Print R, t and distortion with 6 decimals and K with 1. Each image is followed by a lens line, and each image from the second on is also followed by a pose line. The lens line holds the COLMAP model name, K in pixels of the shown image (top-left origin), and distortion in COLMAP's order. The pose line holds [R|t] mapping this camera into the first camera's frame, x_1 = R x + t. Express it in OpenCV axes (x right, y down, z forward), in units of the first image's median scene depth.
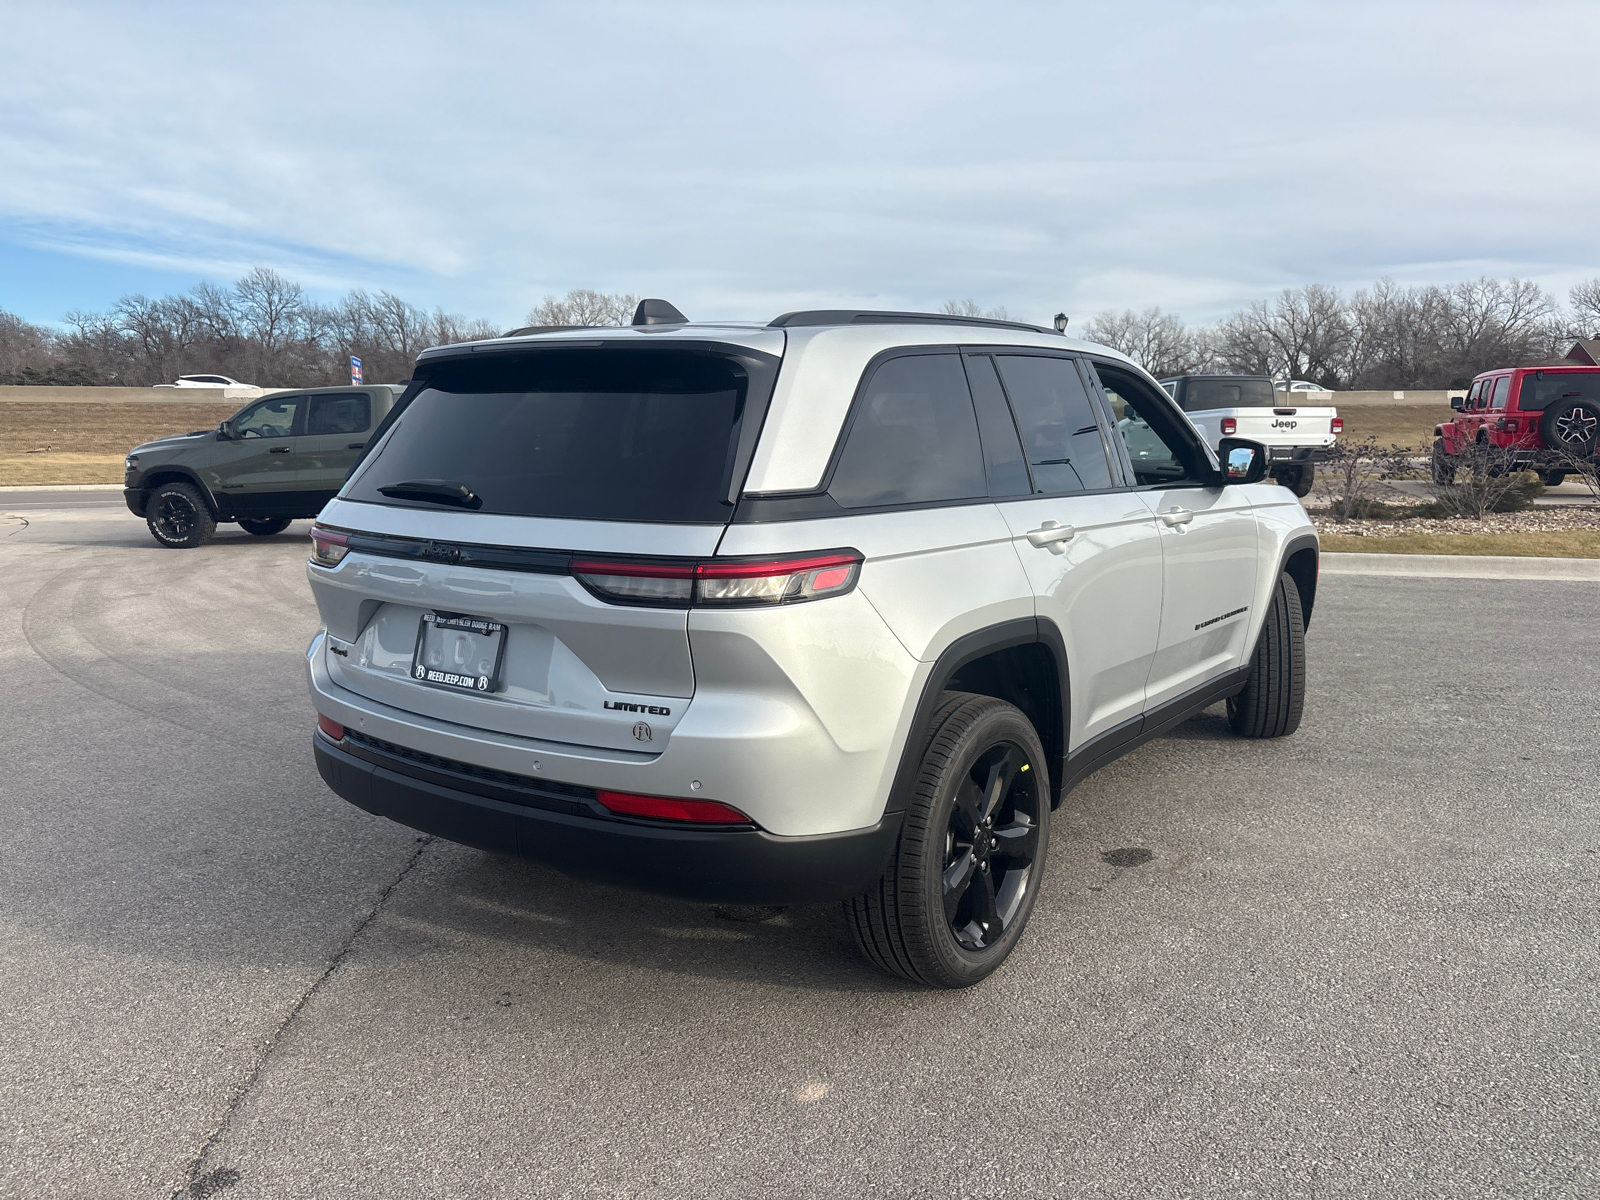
lens RADIAL K [[1230.1, 0, 780.2], [0, 1230.1, 564.1], [0, 0, 1]] dist [0.014675, -0.000650]
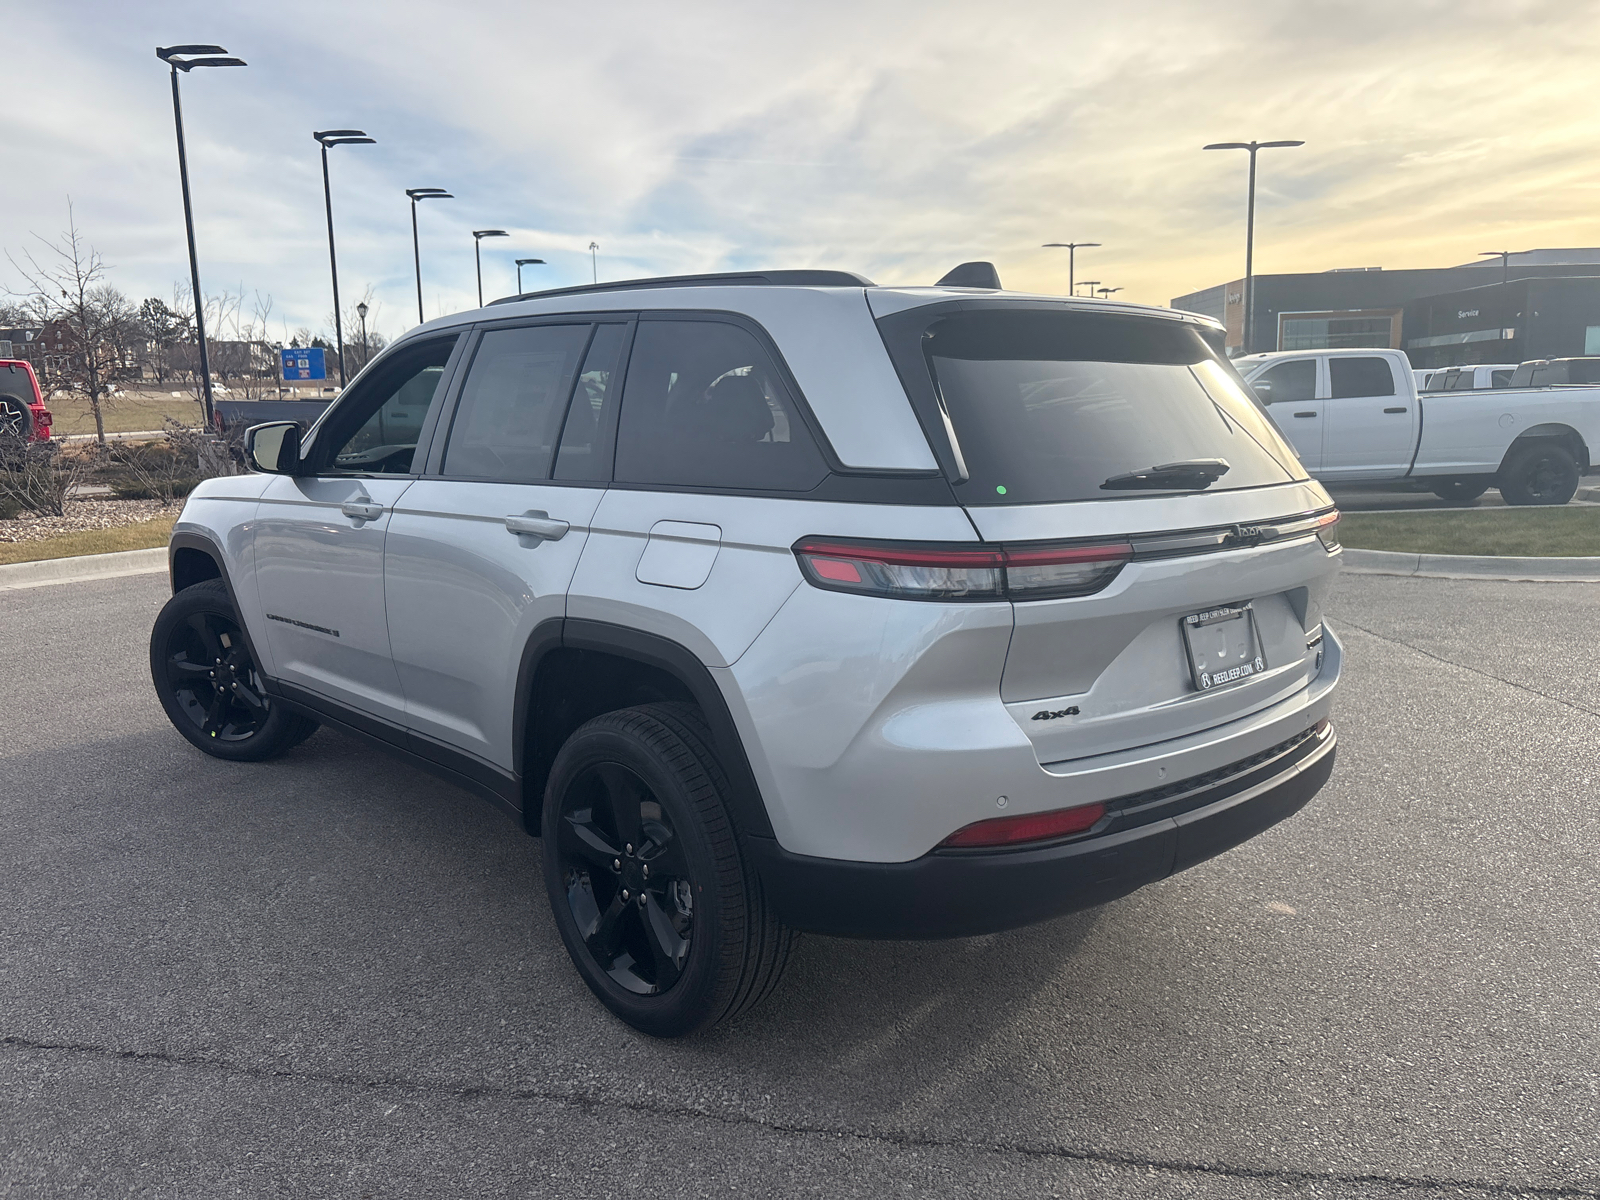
lens RADIAL K [[1226.6, 0, 783.5], [0, 1226.6, 599.4], [0, 0, 1]] dist [0.027113, -0.012867]
pose [[0.184354, -0.149743, 0.971386, -0.264869], [0.121272, 0.984239, 0.128709, -0.026153], [-0.975350, 0.094074, 0.199608, 0.250472]]
